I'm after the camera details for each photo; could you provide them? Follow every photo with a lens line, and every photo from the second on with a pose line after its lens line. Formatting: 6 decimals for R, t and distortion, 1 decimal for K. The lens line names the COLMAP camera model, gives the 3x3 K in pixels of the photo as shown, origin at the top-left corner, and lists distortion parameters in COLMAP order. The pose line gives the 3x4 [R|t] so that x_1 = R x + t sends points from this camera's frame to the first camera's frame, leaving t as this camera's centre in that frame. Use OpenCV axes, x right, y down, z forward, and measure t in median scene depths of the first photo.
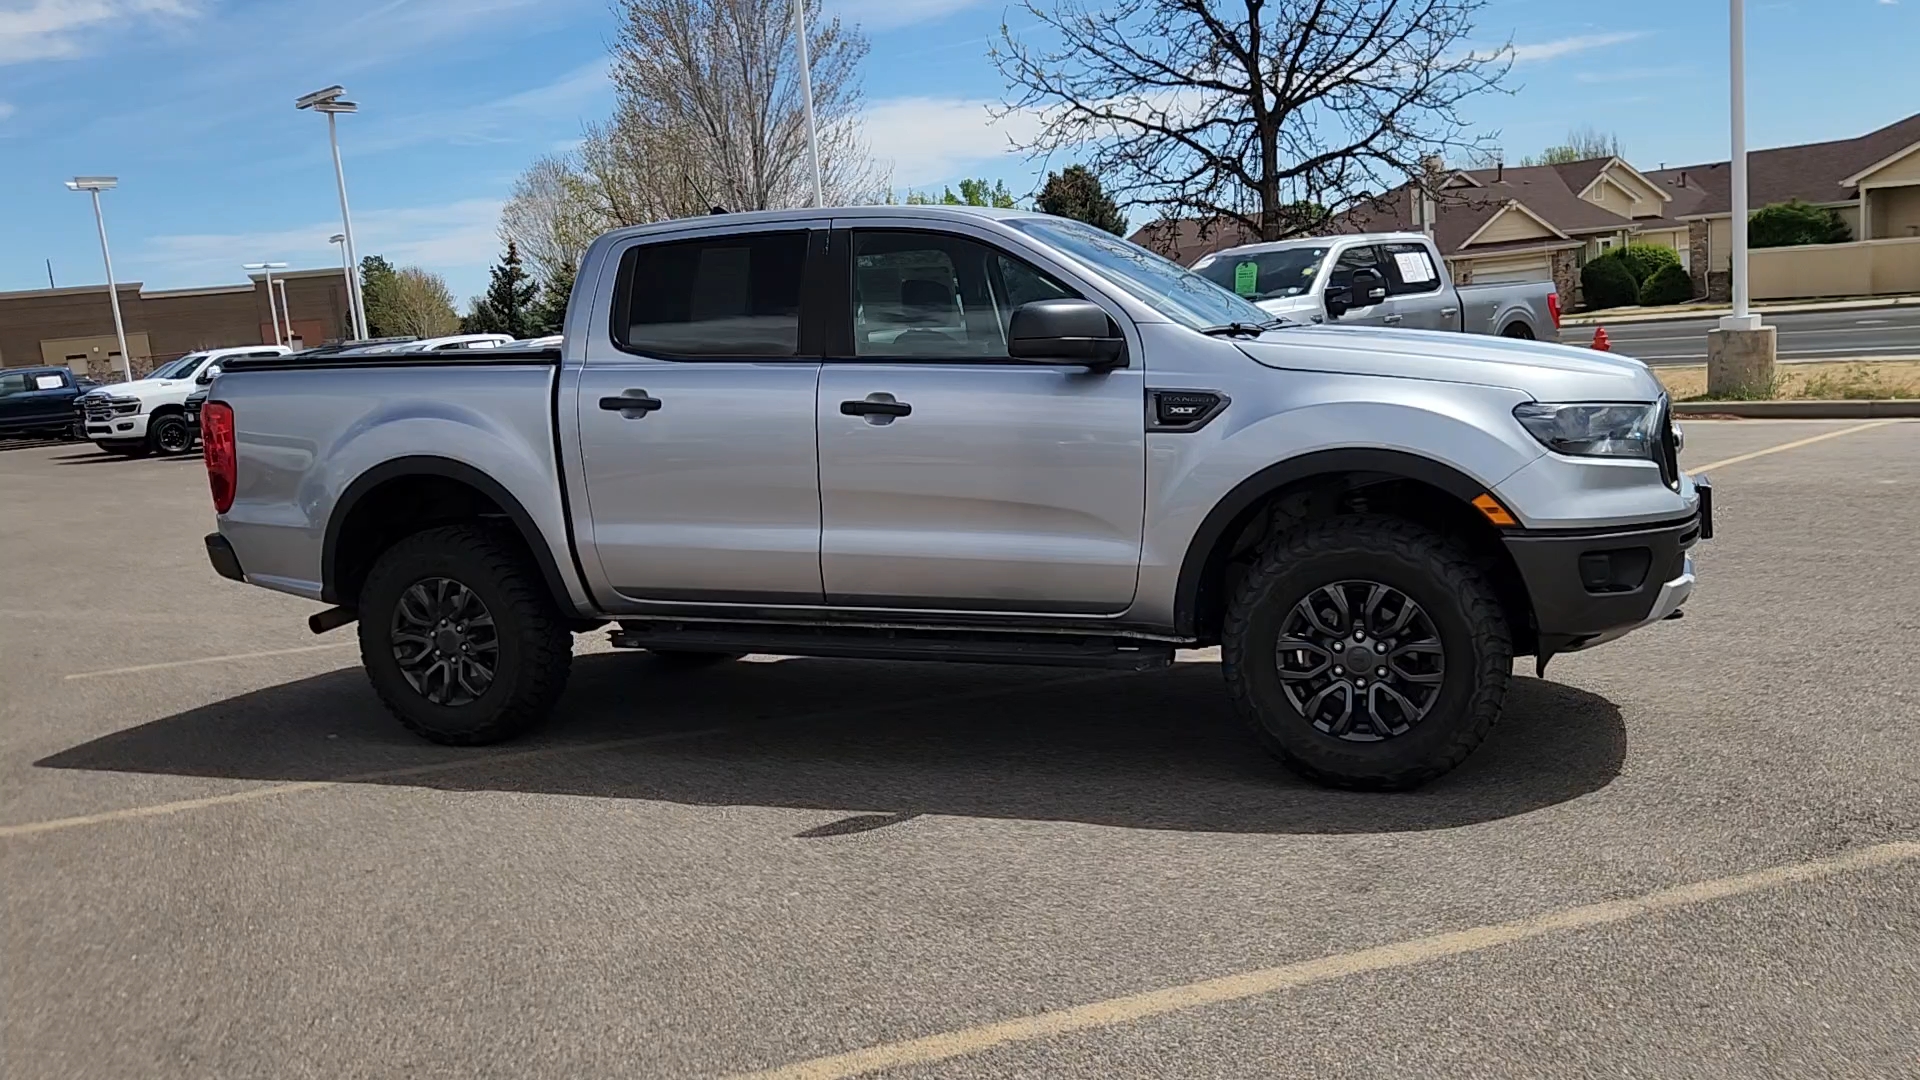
lens RADIAL K [[1624.3, 0, 948.0], [0, 1624.3, 547.8], [0, 0, 1]] dist [0.032440, -0.017914]
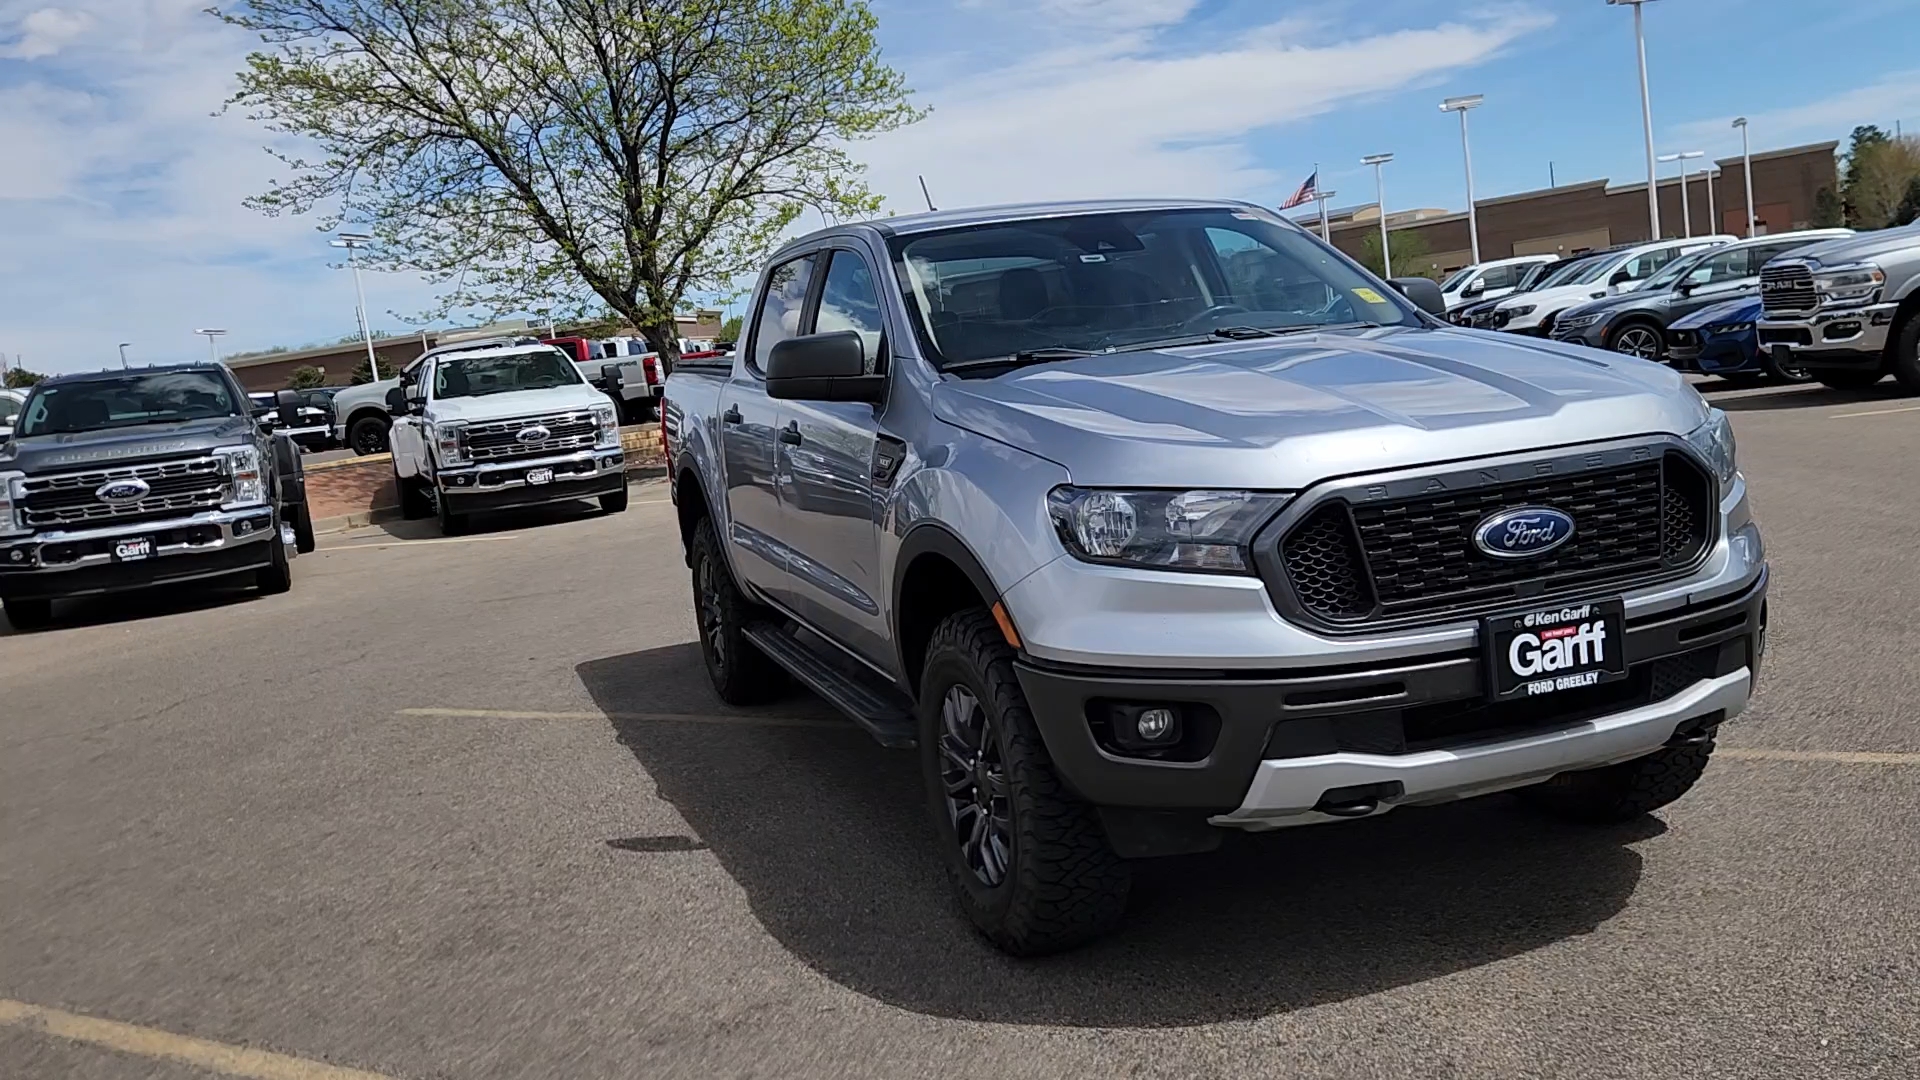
lens RADIAL K [[1624.3, 0, 948.0], [0, 1624.3, 547.8], [0, 0, 1]] dist [0.032440, -0.017914]
pose [[0.655740, 0.088723, -0.749756, 0.678372], [-0.037944, 0.995689, 0.084639, -0.093845], [0.754033, -0.027052, 0.656279, 0.370981]]
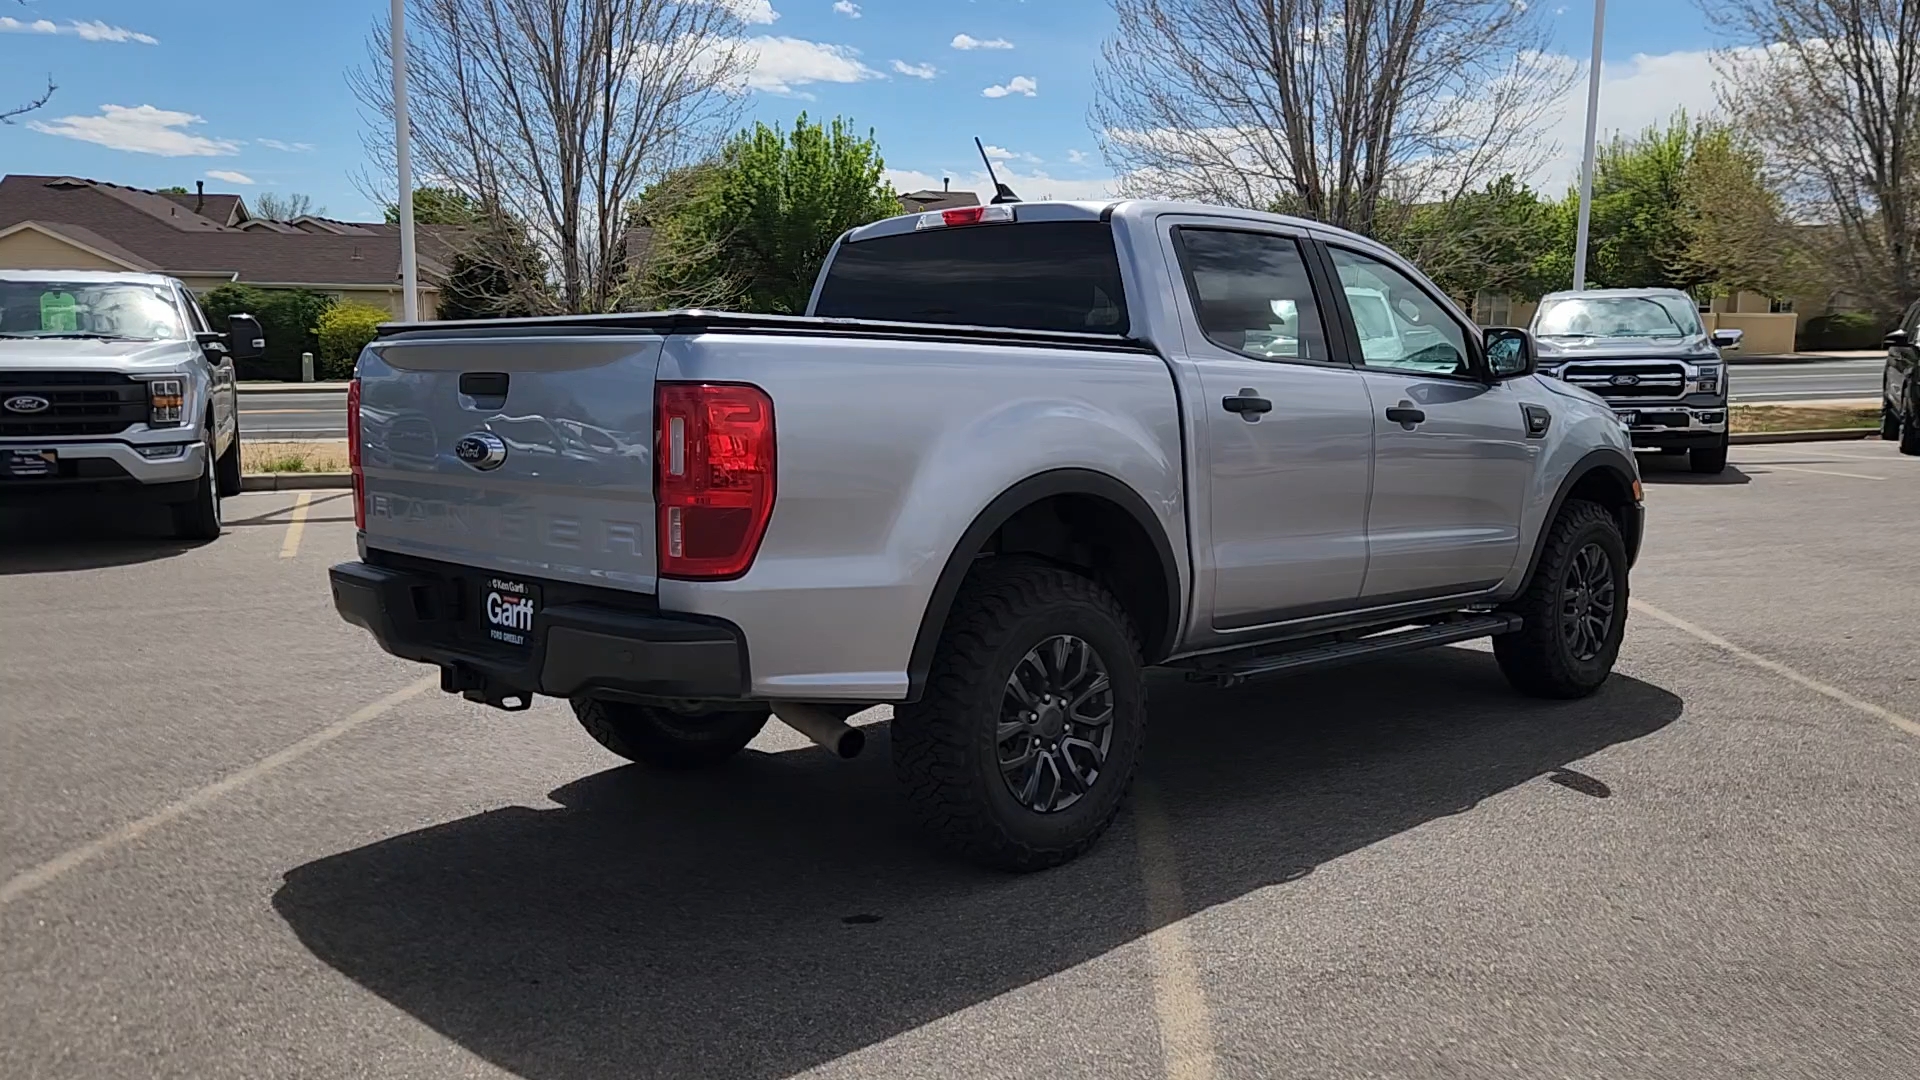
lens RADIAL K [[1624.3, 0, 948.0], [0, 1624.3, 547.8], [0, 0, 1]] dist [0.032440, -0.017914]
pose [[0.392543, -0.041754, 0.918785, -1.010052], [0.096928, 0.995284, 0.003819, -0.028690], [-0.914612, 0.087557, 0.394739, 0.761627]]
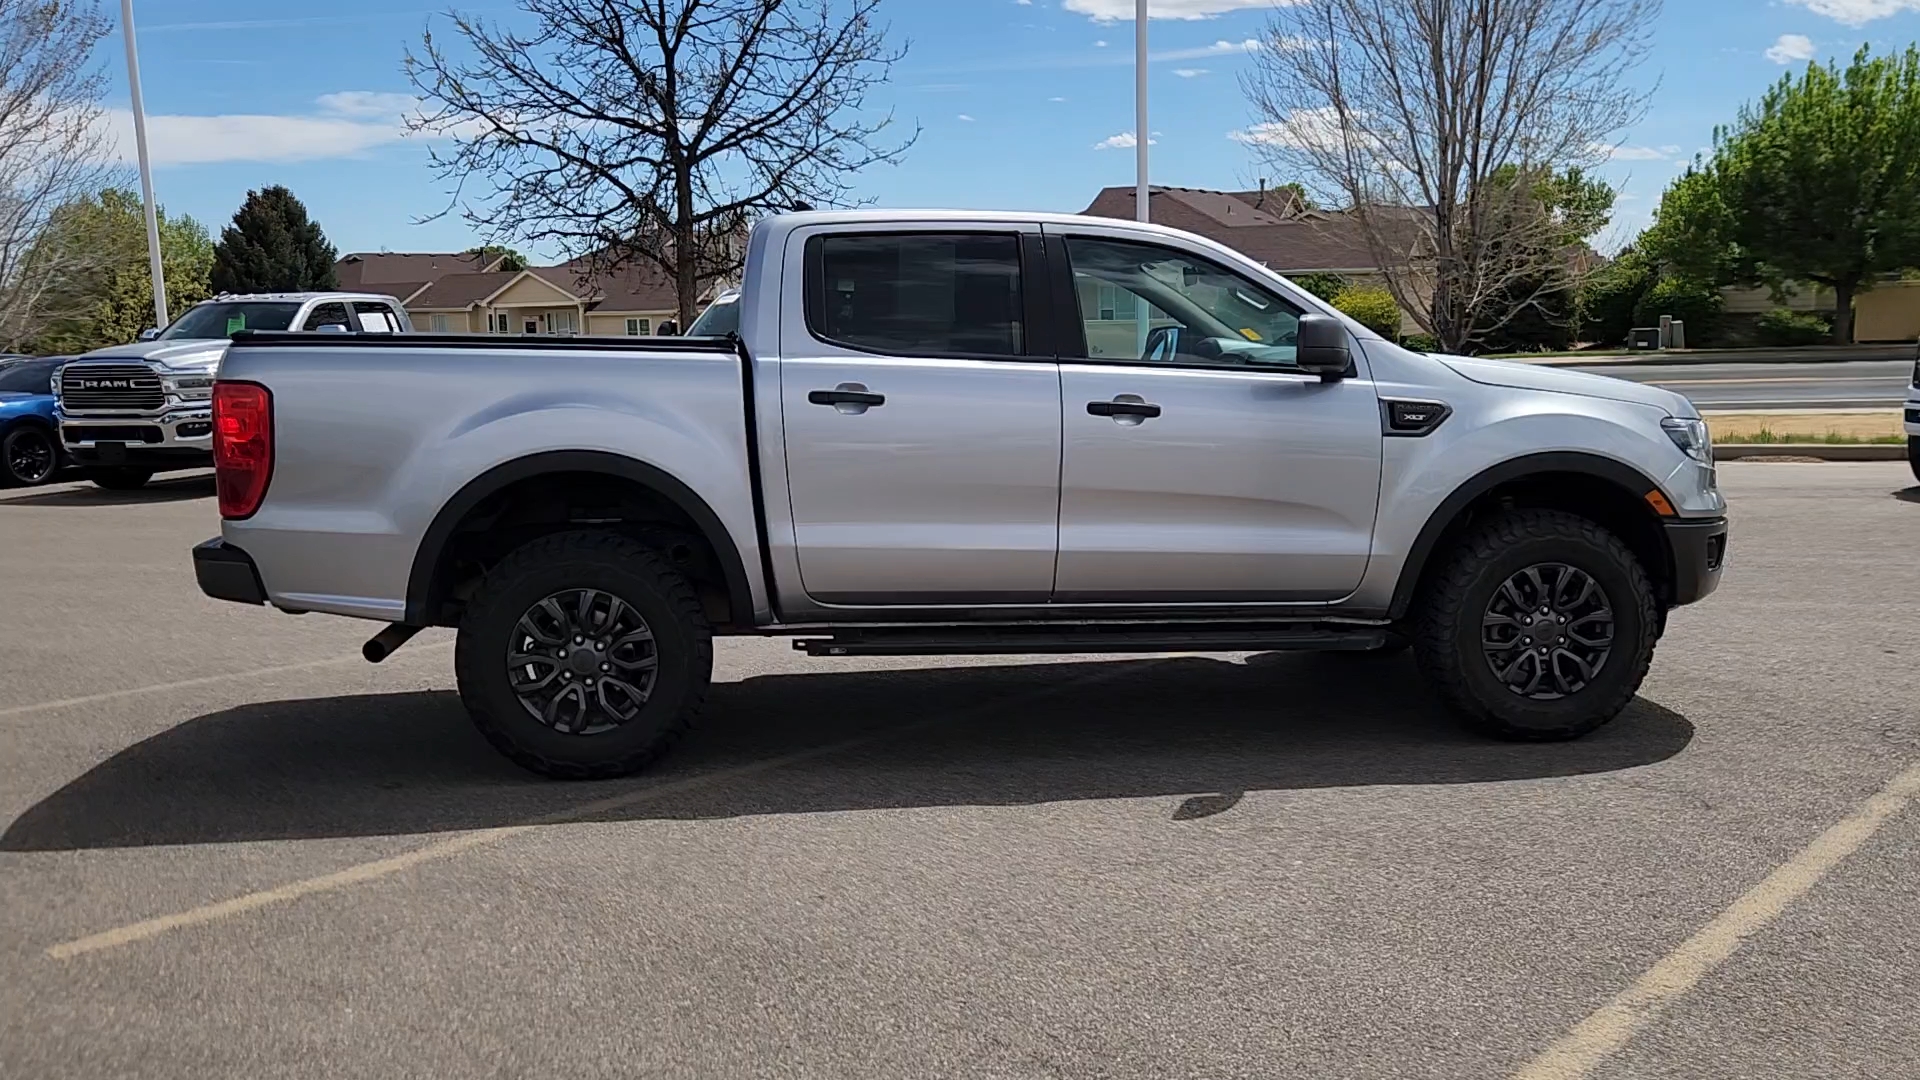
lens RADIAL K [[1624.3, 0, 948.0], [0, 1624.3, 547.8], [0, 0, 1]] dist [0.032440, -0.017914]
pose [[0.876868, -0.008436, 0.480657, -0.567775], [0.022685, 0.999458, -0.023843, 0.021747], [-0.480195, 0.031811, 0.876585, 0.131526]]
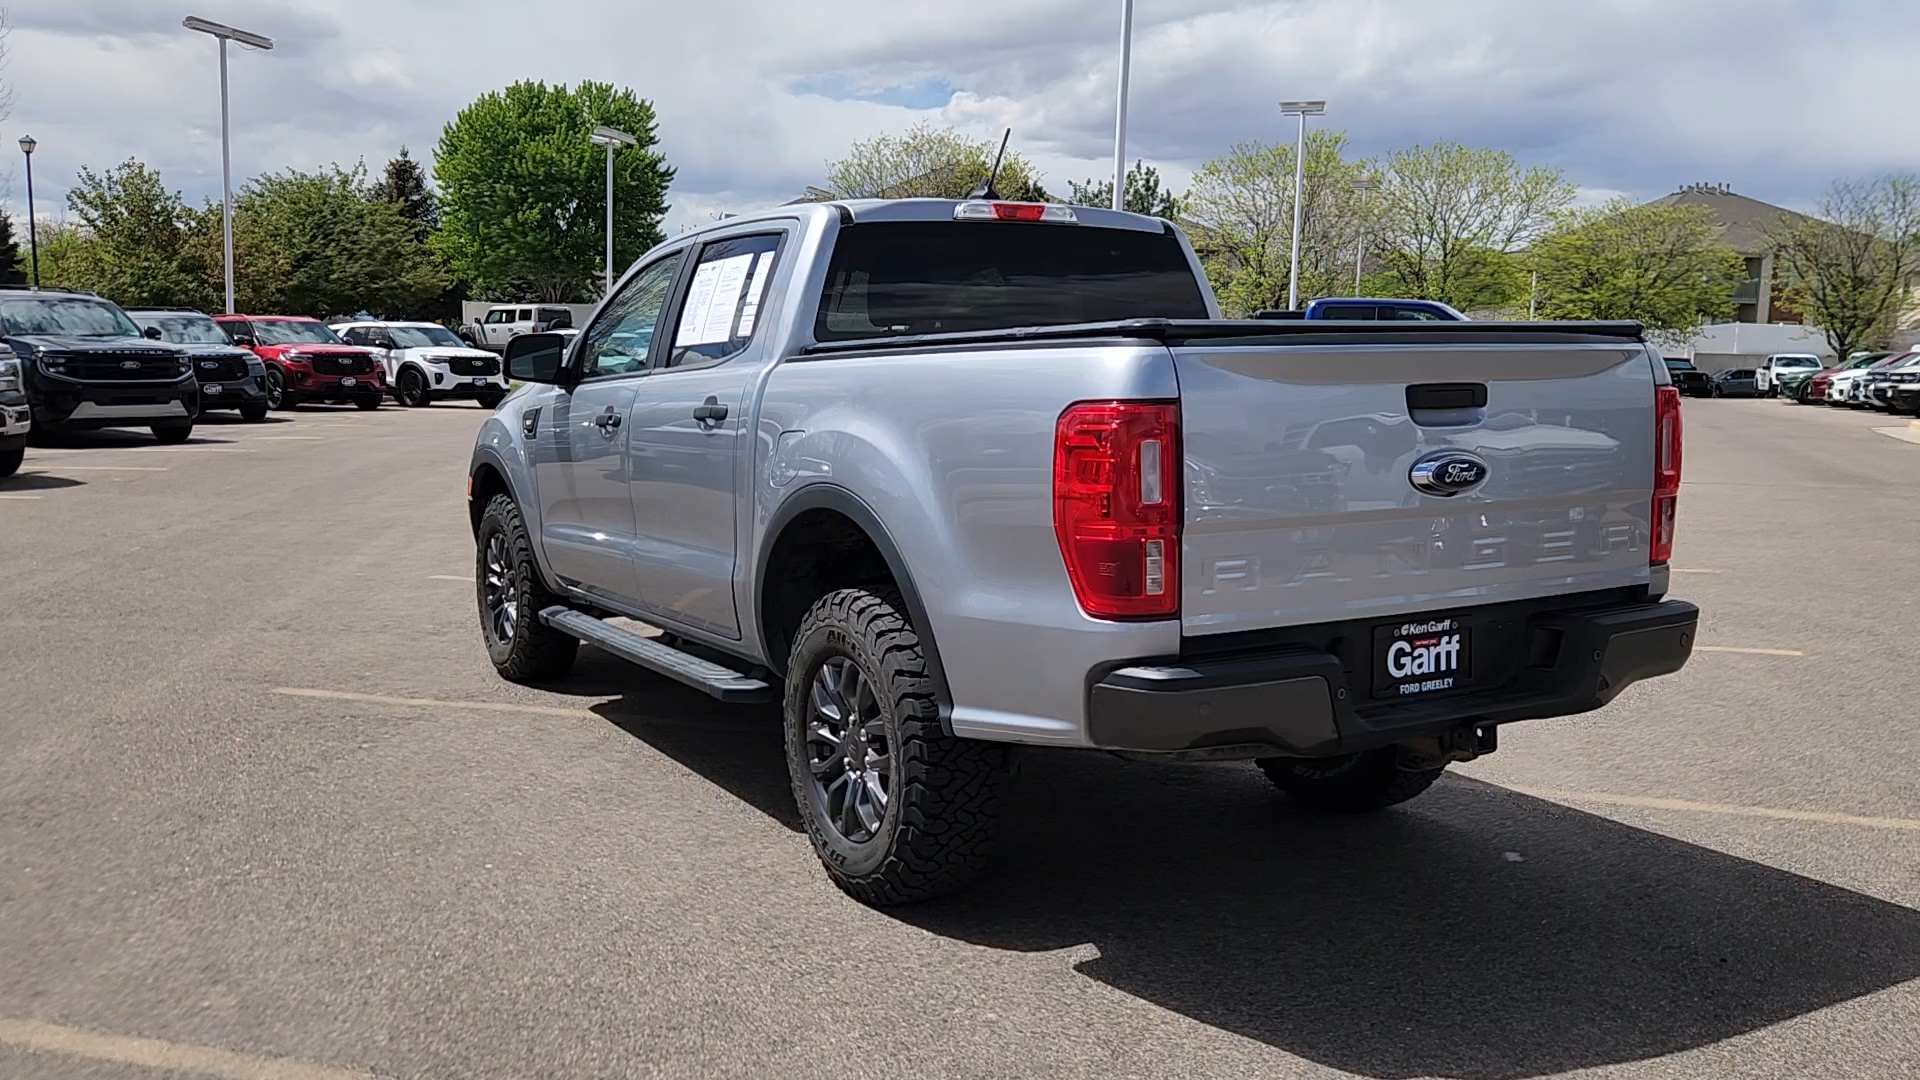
lens RADIAL K [[1624.3, 0, 948.0], [0, 1624.3, 547.8], [0, 0, 1]] dist [0.032440, -0.017914]
pose [[-0.787513, -0.010615, 0.616206, -0.671669], [0.131250, 0.974026, 0.184518, -0.196090], [-0.602159, 0.226188, -0.765665, 1.797843]]
